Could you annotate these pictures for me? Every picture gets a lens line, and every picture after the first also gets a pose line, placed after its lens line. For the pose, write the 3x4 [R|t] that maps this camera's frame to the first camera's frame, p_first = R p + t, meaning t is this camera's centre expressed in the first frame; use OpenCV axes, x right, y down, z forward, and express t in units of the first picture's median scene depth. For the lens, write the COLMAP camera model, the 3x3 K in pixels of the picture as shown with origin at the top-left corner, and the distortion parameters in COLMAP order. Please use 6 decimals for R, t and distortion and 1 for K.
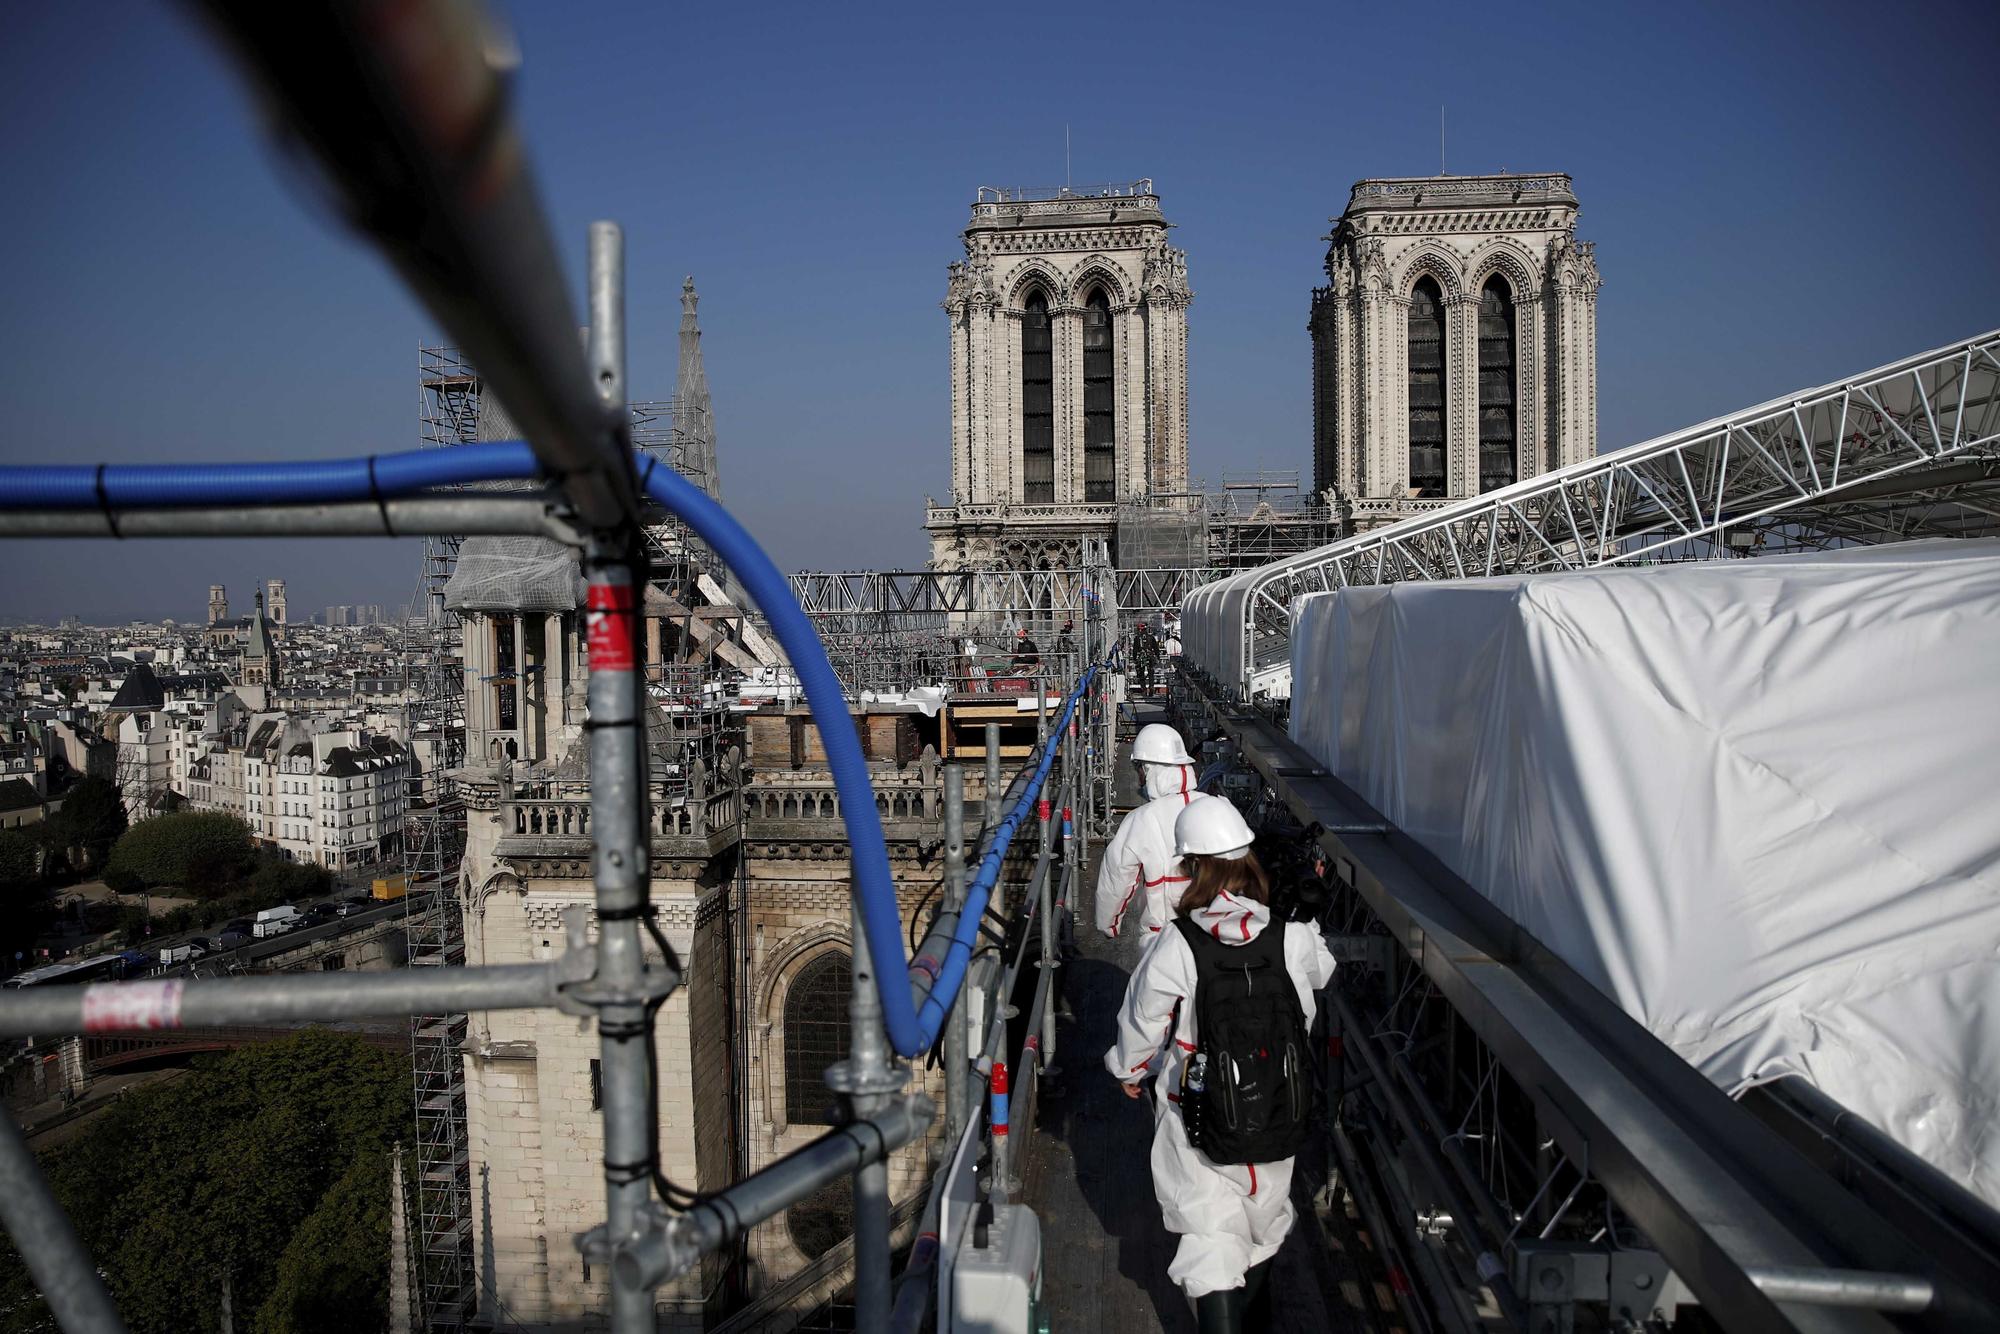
lens RADIAL K [[1373.7, 0, 988.5], [0, 1373.7, 656.3], [0, 0, 1]] dist [-0.101478, 0.064420]
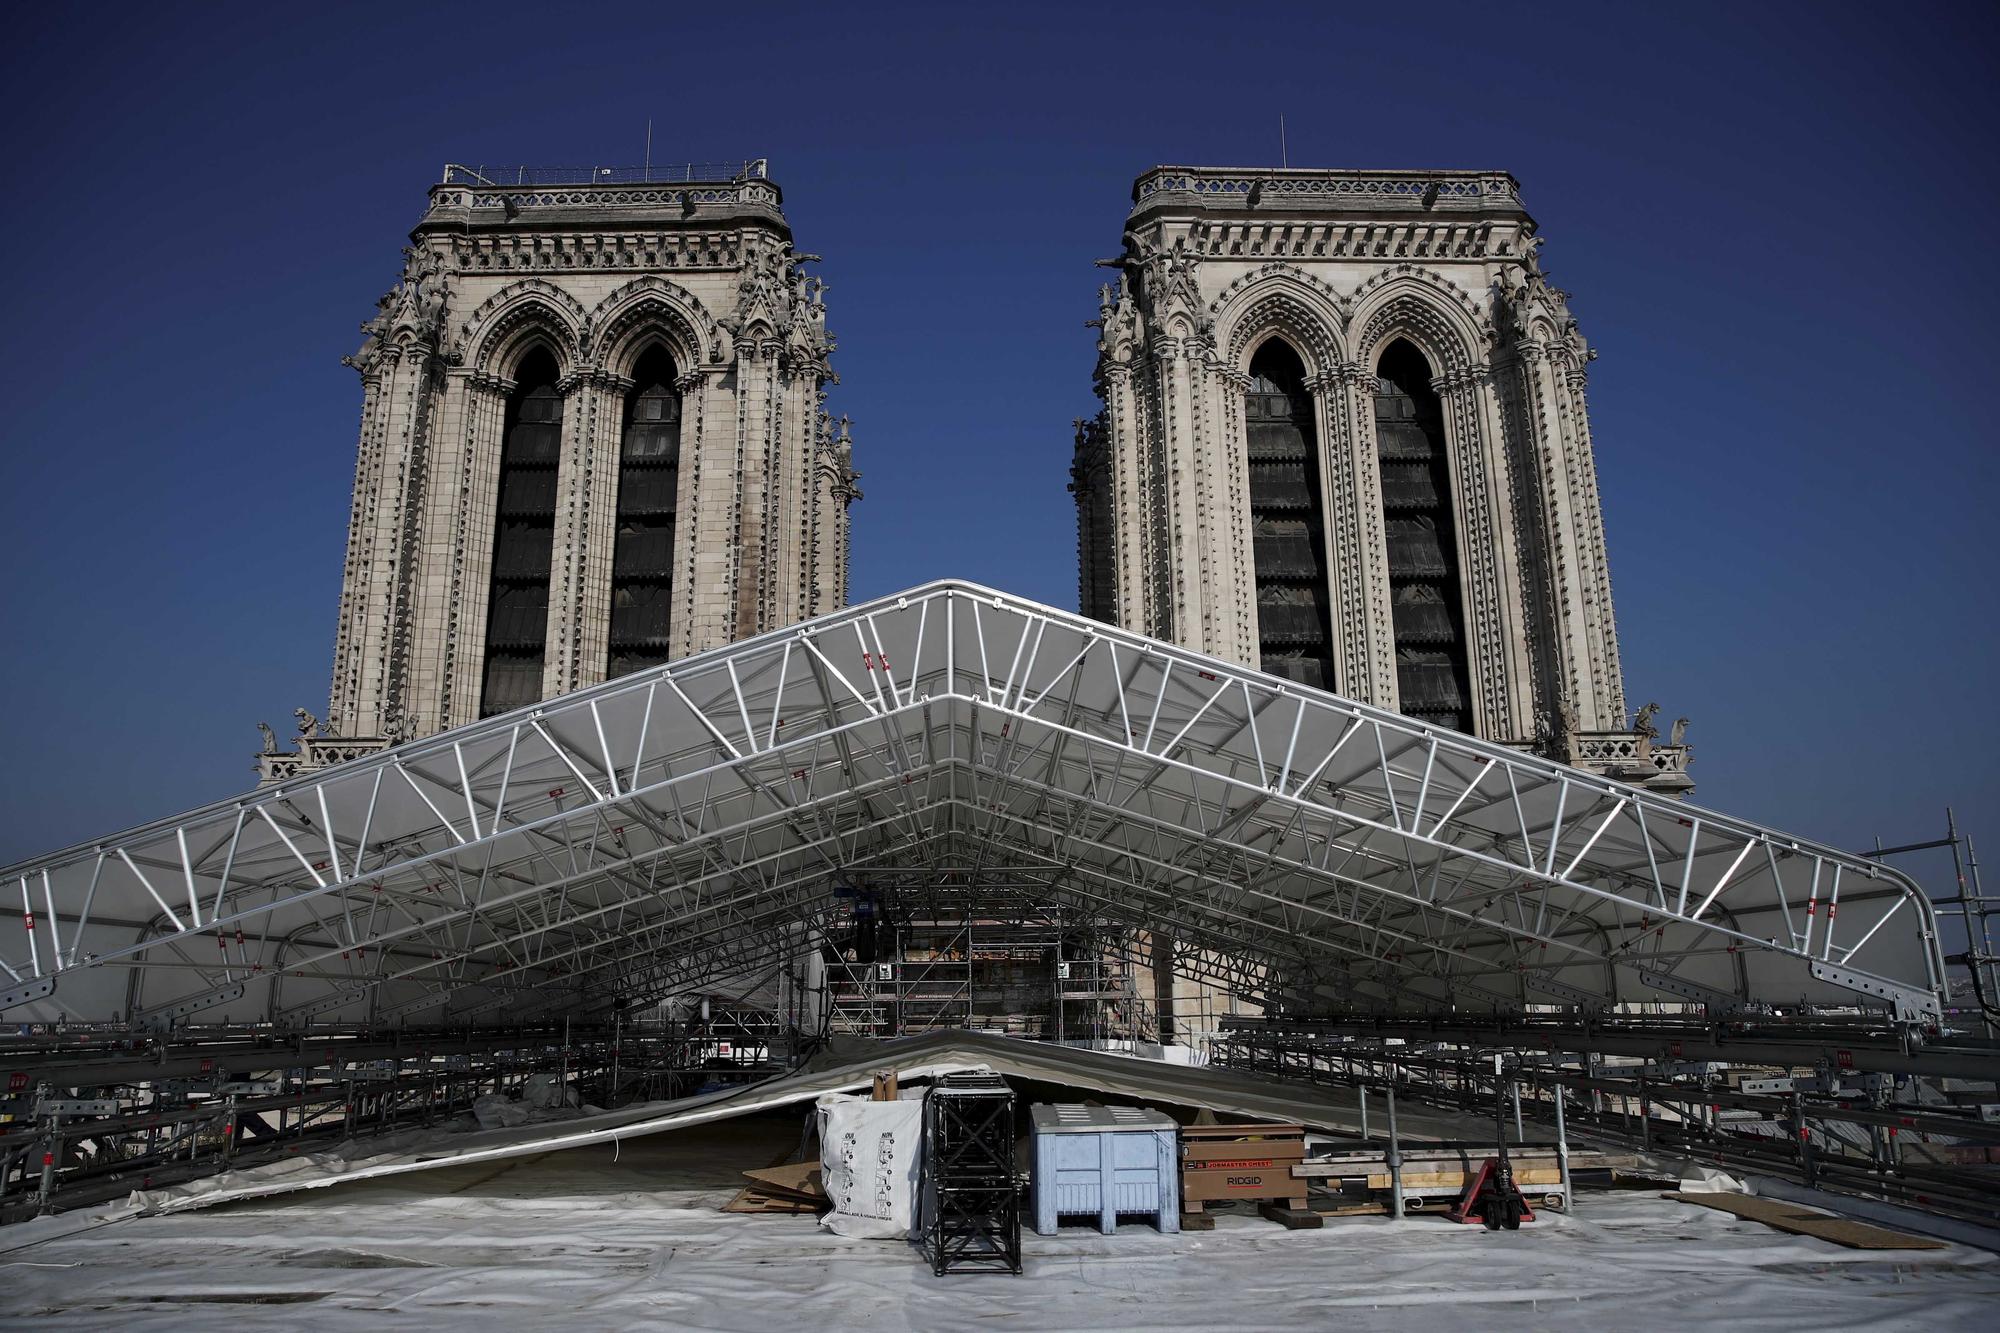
lens RADIAL K [[1373.7, 0, 991.9], [0, 1373.7, 660.6], [0, 0, 1]] dist [-0.101478, 0.064420]
pose [[0.990831, 0.034893, 0.130520, 0.146278], [0.003114, 0.959918, -0.280265, -0.009620], [-0.135068, 0.278102, 0.951008, 0.534913]]
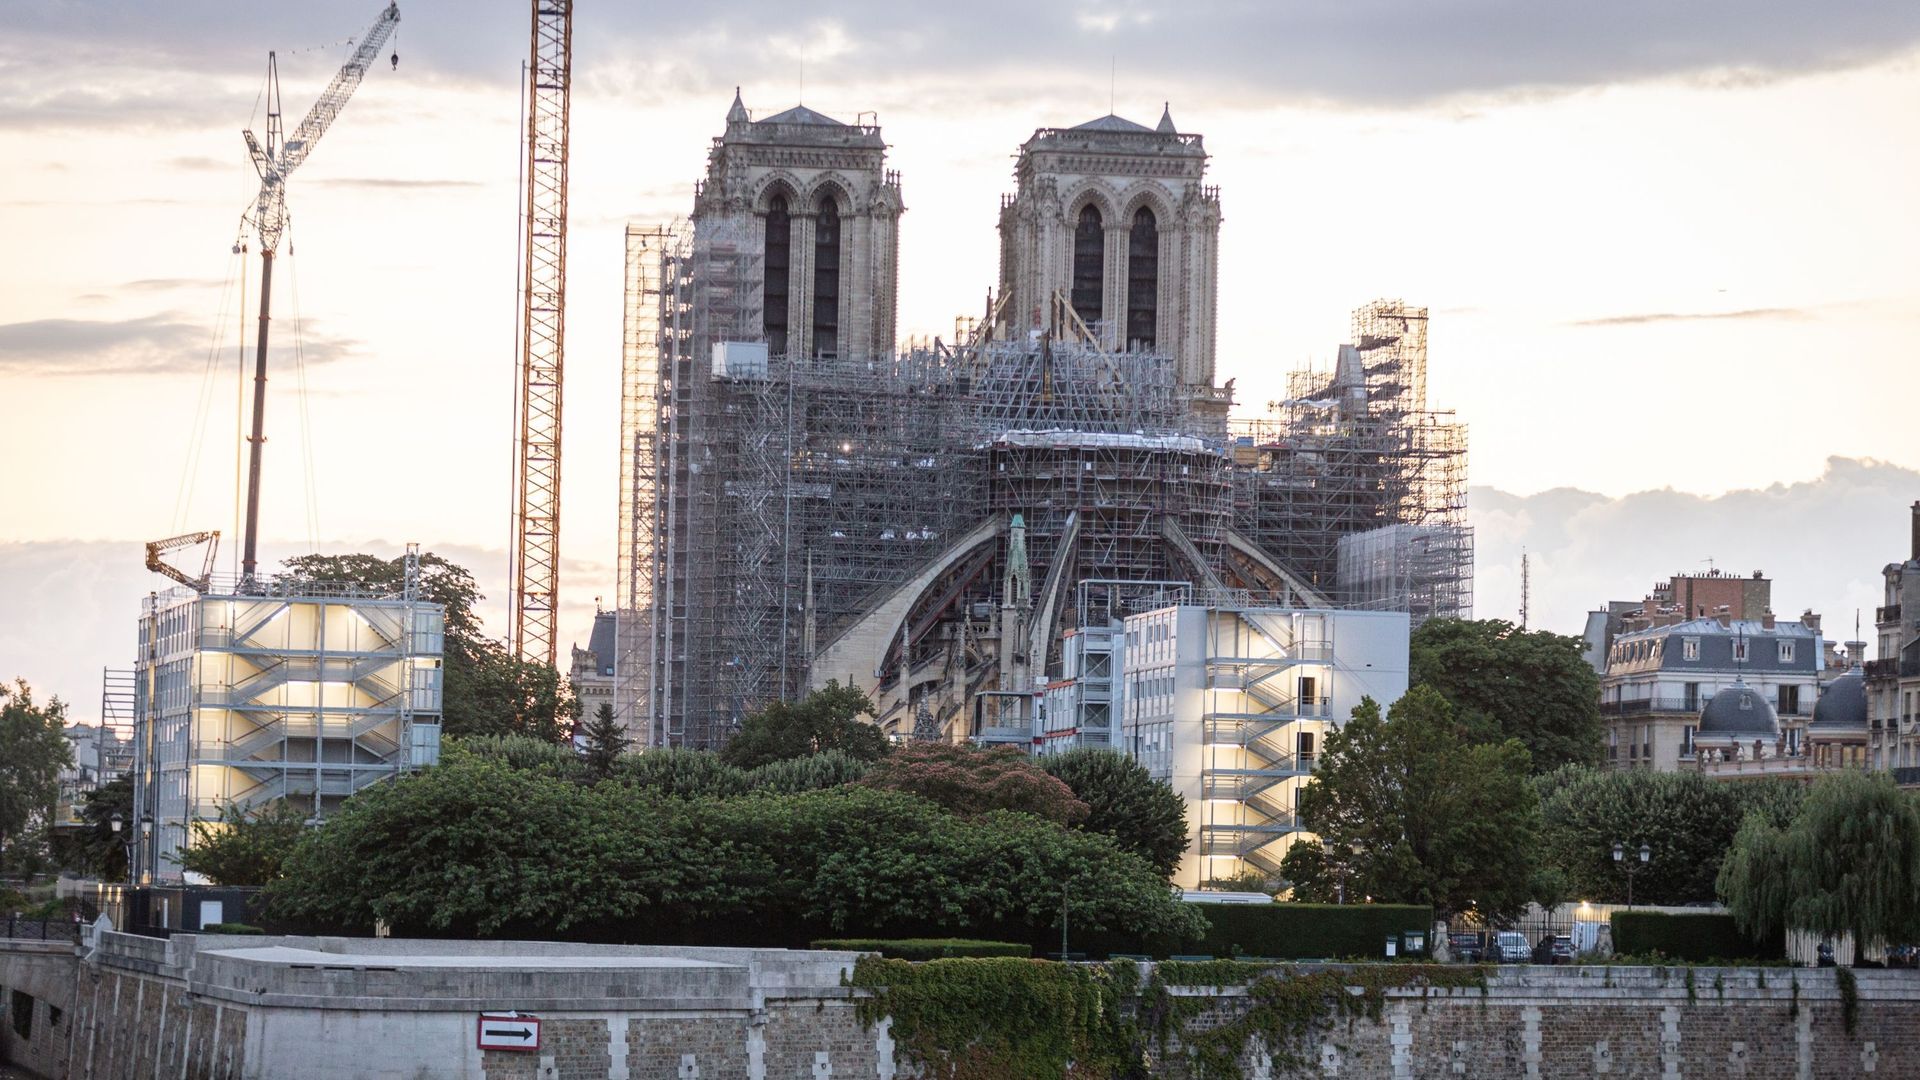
lens RADIAL K [[4065.9, 0, 955.9], [0, 4065.9, 540.7], [0, 0, 1]] dist [-0.100938, 0.000000]
pose [[0.973003, 0.042662, 0.226815, -0.635307], [-0.030306, 0.997875, -0.057682, 0.249609], [-0.228793, 0.049251, 0.972228, -2.604792]]
